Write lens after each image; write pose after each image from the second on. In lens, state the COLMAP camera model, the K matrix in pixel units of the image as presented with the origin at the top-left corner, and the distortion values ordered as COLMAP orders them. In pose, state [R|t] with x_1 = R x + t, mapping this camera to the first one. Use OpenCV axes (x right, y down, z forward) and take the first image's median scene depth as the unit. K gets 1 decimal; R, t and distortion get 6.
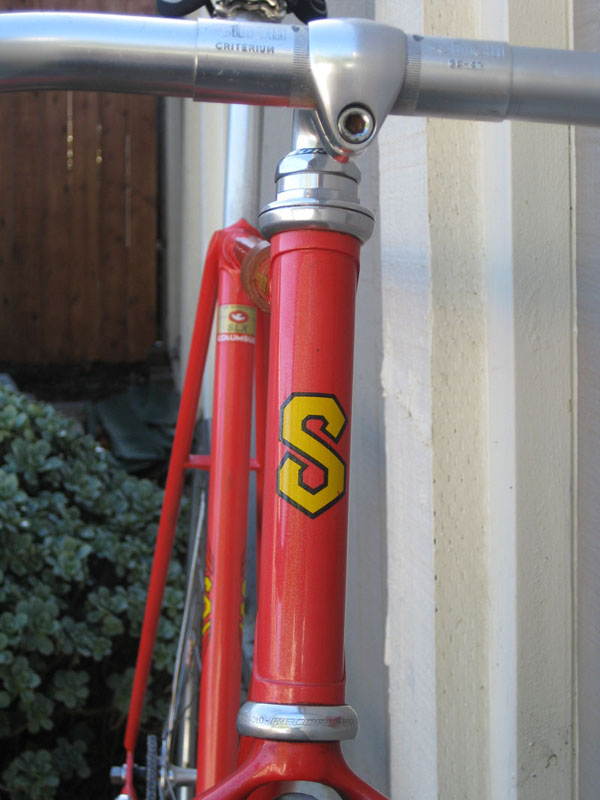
lens RADIAL K [[1608.2, 0, 298.2], [0, 1608.2, 398.9], [0, 0, 1]] dist [-0.115227, 0.000000]
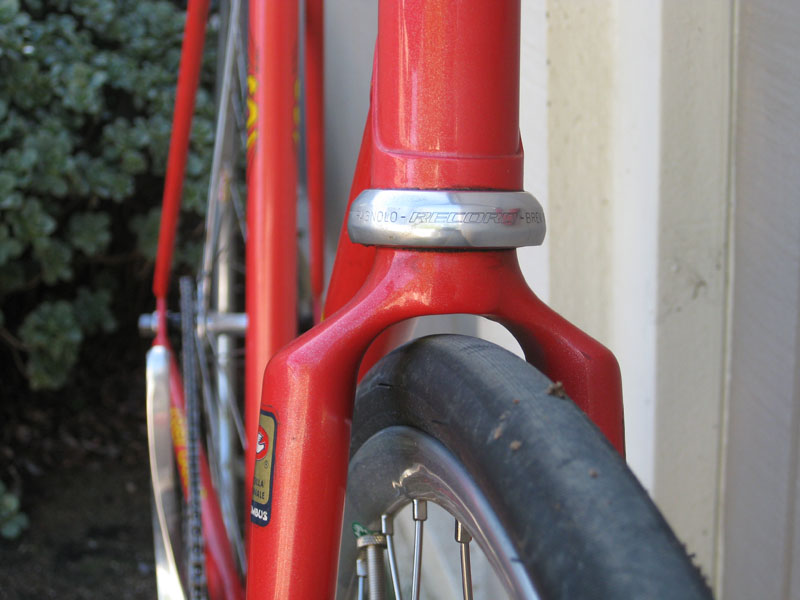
lens RADIAL K [[1608.2, 0, 402.0], [0, 1608.2, 299.7], [0, 0, 1]] dist [-0.115227, 0.000000]
pose [[0.998365, -0.028187, 0.049736, -0.014357], [0.016824, 0.976336, 0.215602, 0.028862], [-0.054636, -0.214413, 0.975214, 0.115136]]
